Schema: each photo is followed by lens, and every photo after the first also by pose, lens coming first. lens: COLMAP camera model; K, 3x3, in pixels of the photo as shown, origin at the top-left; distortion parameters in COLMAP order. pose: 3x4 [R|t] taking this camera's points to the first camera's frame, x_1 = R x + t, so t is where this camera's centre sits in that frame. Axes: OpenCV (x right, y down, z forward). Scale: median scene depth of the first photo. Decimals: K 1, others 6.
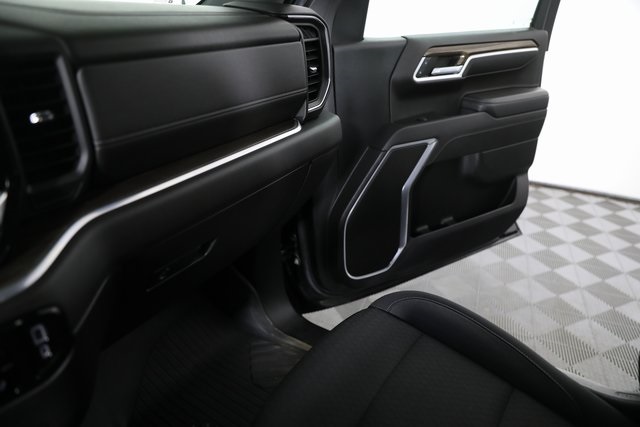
lens RADIAL K [[433.7, 0, 321.1], [0, 433.7, 212.2], [0, 0, 1]] dist [-0.095713, 0.060230]
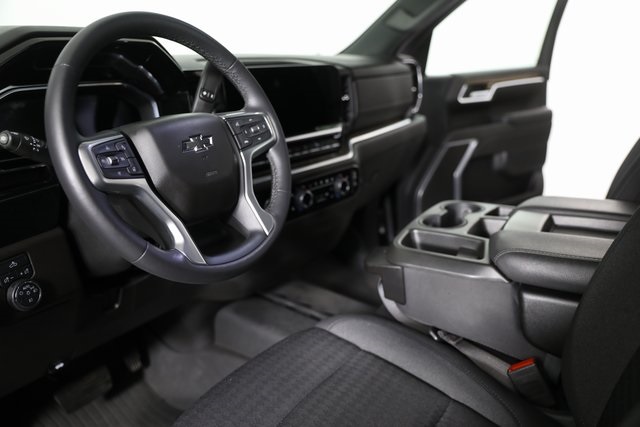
lens RADIAL K [[503.0, 0, 320.0], [0, 503.0, 216.8], [0, 0, 1]] dist [-0.038841, 0.003502]
pose [[0.999492, -0.028814, 0.013652, -0.315618], [0.030384, 0.990533, -0.133867, 0.322846], [-0.009666, 0.134214, 0.990905, -0.698182]]
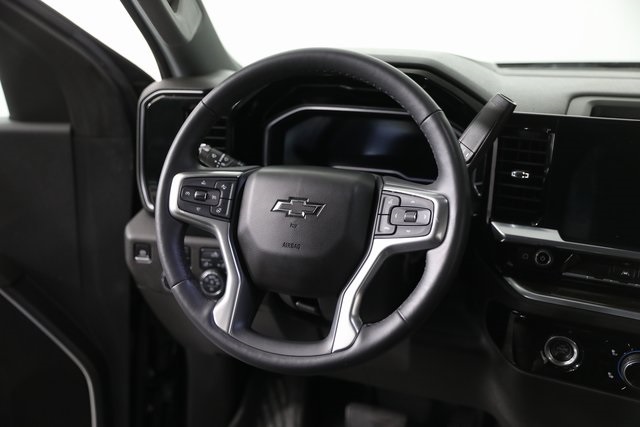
lens RADIAL K [[646.8, 0, 317.9], [0, 646.8, 214.4], [0, 0, 1]] dist [0.008008, 0.000000]
pose [[0.250724, 0.286261, -0.924766, 0.133797], [-0.418837, 0.893318, 0.162970, 0.056763], [0.872762, 0.346466, 0.343872, -0.335199]]
